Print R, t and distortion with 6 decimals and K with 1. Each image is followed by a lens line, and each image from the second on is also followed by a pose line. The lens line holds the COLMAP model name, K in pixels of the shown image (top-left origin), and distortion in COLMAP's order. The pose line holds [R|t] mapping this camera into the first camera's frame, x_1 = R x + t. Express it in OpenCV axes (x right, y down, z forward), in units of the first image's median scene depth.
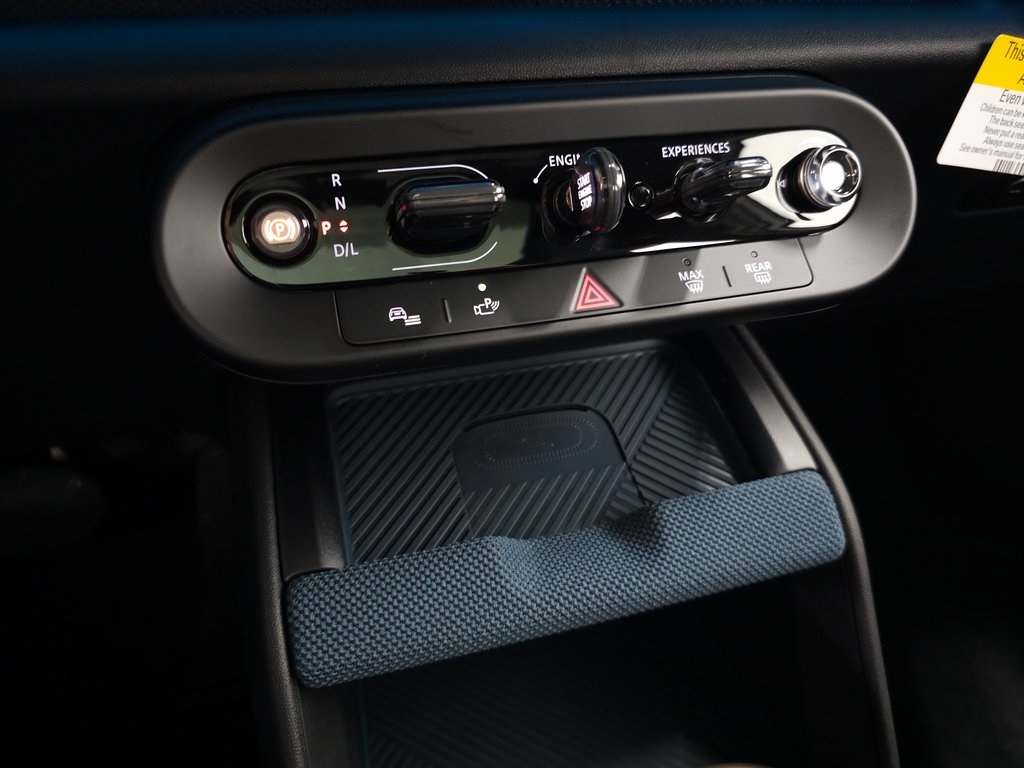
lens RADIAL K [[697.1, 0, 523.3], [0, 697.1, 386.0], [0, 0, 1]] dist [0.054481, -0.070751]
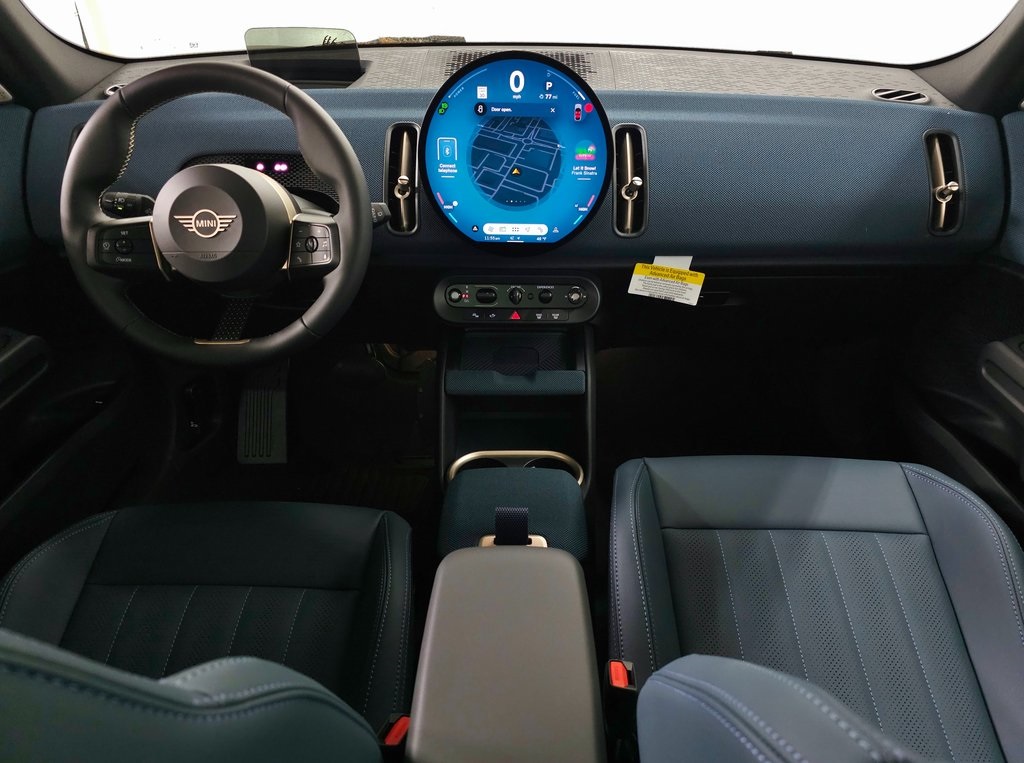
lens RADIAL K [[699.5, 0, 526.9], [0, 699.5, 381.1], [0, 0, 1]] dist [0.054221, -0.053432]
pose [[0.960364, 0.150968, -0.234330, 1.214861], [-0.154229, 0.988025, 0.004454, 0.243956], [0.232196, 0.031863, 0.972147, -3.211119]]
